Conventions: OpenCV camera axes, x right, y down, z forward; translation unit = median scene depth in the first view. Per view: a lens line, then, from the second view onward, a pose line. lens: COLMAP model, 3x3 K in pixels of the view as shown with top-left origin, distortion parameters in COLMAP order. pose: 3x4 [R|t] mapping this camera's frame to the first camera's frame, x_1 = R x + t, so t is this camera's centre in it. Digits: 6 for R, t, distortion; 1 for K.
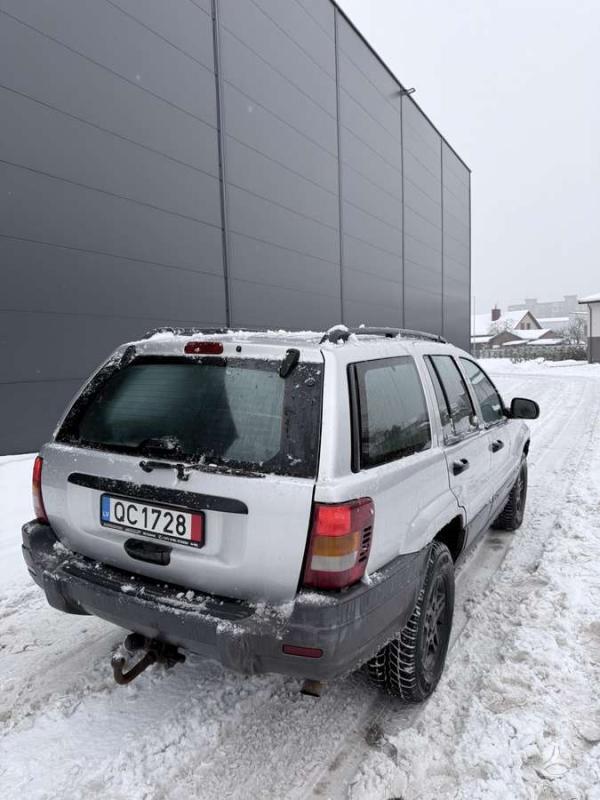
lens RADIAL K [[605.7, 0, 300.0], [0, 605.7, 400.0], [0, 0, 1]] dist [0.034981, -0.011687]
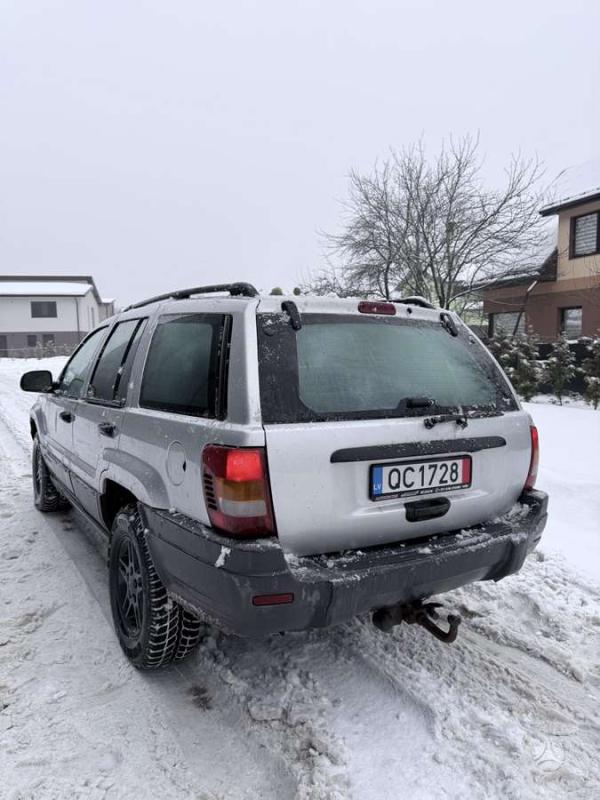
lens RADIAL K [[605.7, 0, 300.0], [0, 605.7, 400.0], [0, 0, 1]] dist [0.034981, -0.011687]
pose [[0.382229, -0.044085, 0.923015, -1.252346], [0.057799, 0.998046, 0.023734, 0.036848], [-0.922258, 0.044278, 0.384030, 0.814754]]
